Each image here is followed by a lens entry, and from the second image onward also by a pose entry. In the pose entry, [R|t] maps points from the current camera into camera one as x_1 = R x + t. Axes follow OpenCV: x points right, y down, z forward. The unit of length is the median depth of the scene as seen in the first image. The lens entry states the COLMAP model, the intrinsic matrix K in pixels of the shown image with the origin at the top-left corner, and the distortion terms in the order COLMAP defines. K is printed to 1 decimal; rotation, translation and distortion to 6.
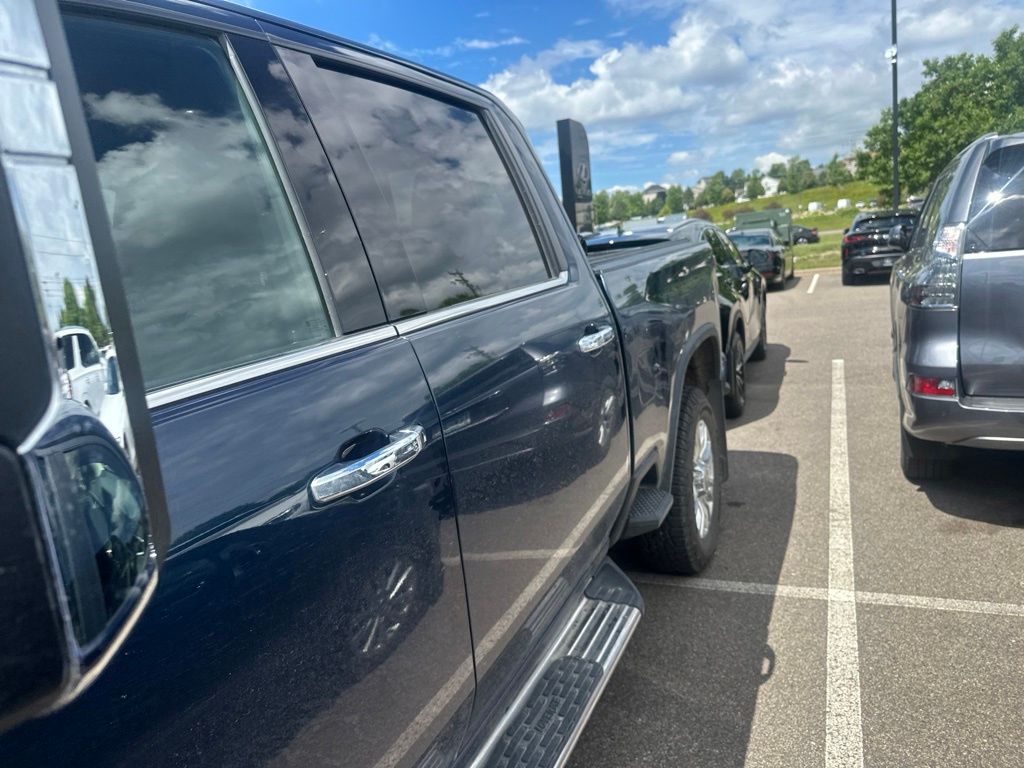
lens RADIAL K [[750.1, 0, 507.3], [0, 750.1, 387.7], [0, 0, 1]] dist [0.033914, -0.046041]
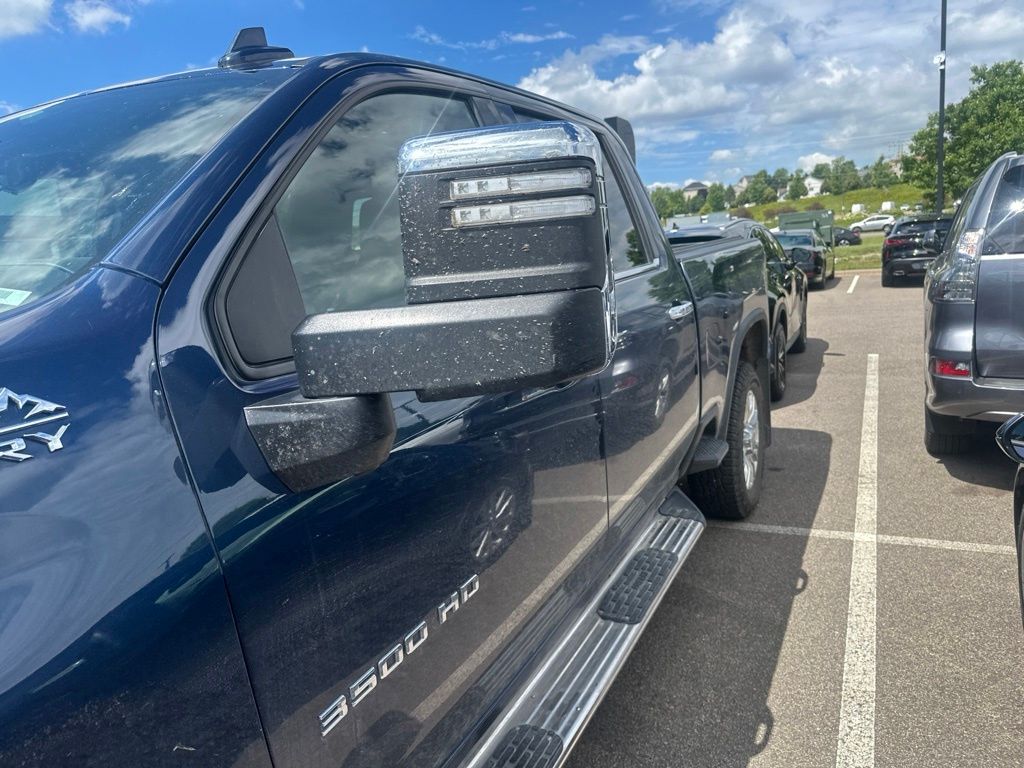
lens RADIAL K [[748.4, 0, 513.4], [0, 748.4, 381.8], [0, 0, 1]] dist [0.023140, -0.028150]
pose [[0.998784, 0.033417, -0.036247, -0.024280], [-0.033358, 0.999441, 0.002227, 0.013505], [0.036301, -0.001016, 0.999340, -0.064593]]
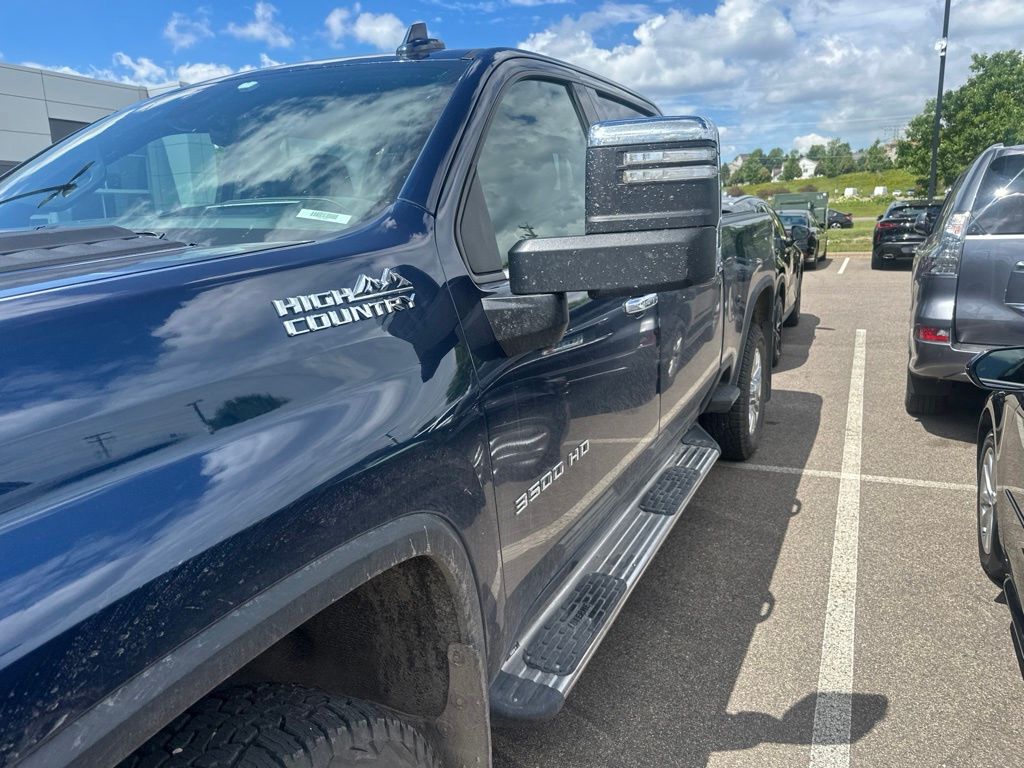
lens RADIAL K [[747.6, 0, 516.7], [0, 747.6, 393.2], [0, 0, 1]] dist [0.022284, -0.023385]
pose [[0.997485, 0.070225, -0.009618, -0.050677], [-0.069616, 0.996147, 0.053335, 0.027919], [0.013327, -0.052531, 0.998530, -0.114989]]
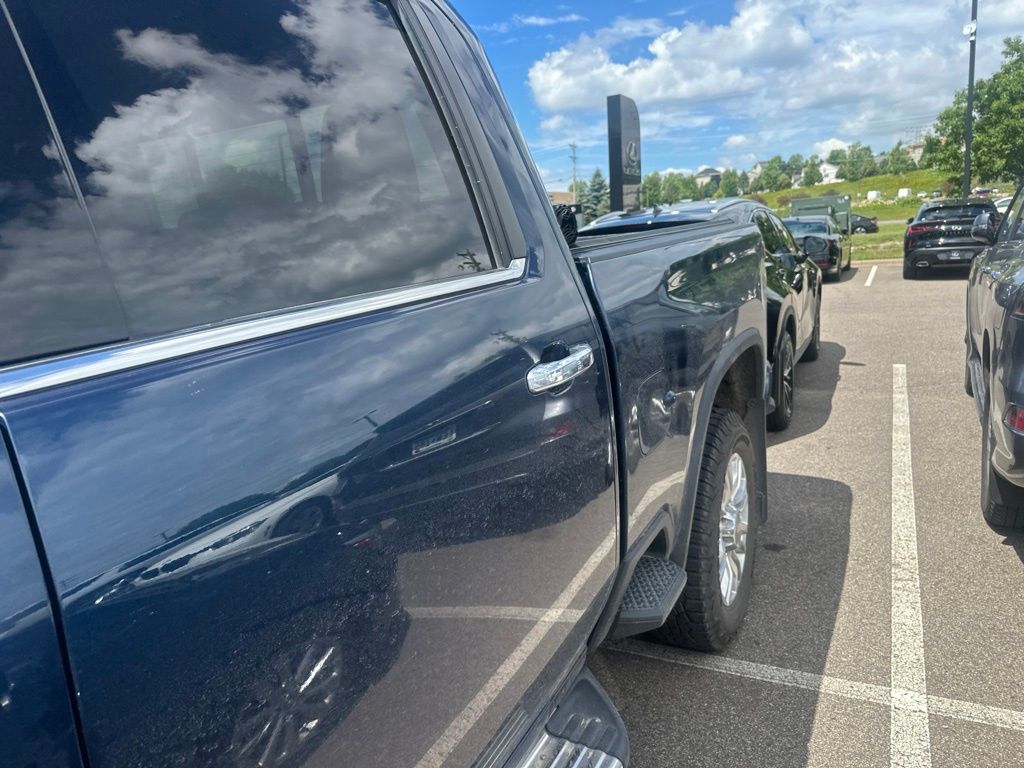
lens RADIAL K [[745.4, 0, 515.4], [0, 745.4, 398.2], [0, 0, 1]] dist [0.019703, -0.021278]
pose [[0.998114, 0.040346, -0.046260, 0.021824], [-0.038446, 0.998409, 0.041254, -0.012771], [0.047850, -0.039398, 0.998077, 0.074073]]
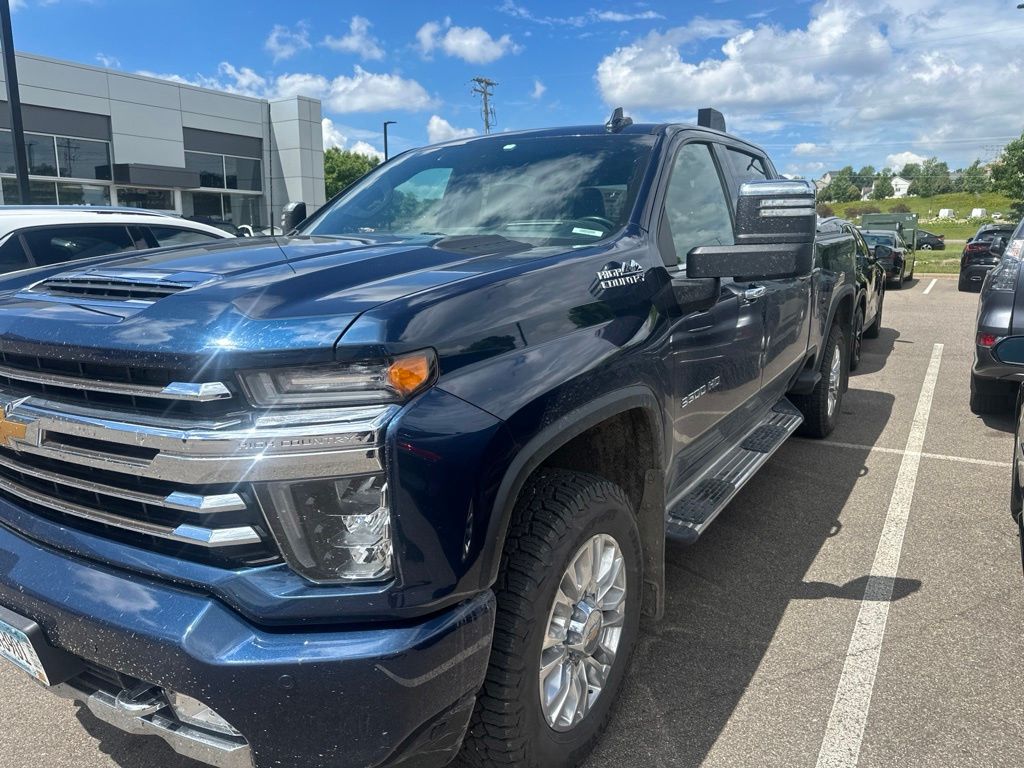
lens RADIAL K [[752.8, 0, 516.6], [0, 752.8, 369.5], [0, 0, 1]] dist [0.017104, -0.012270]
pose [[0.987347, 0.117729, -0.106238, -0.080416], [-0.116433, 0.993029, 0.018346, 0.049227], [0.107657, -0.005744, 0.994172, -0.228370]]
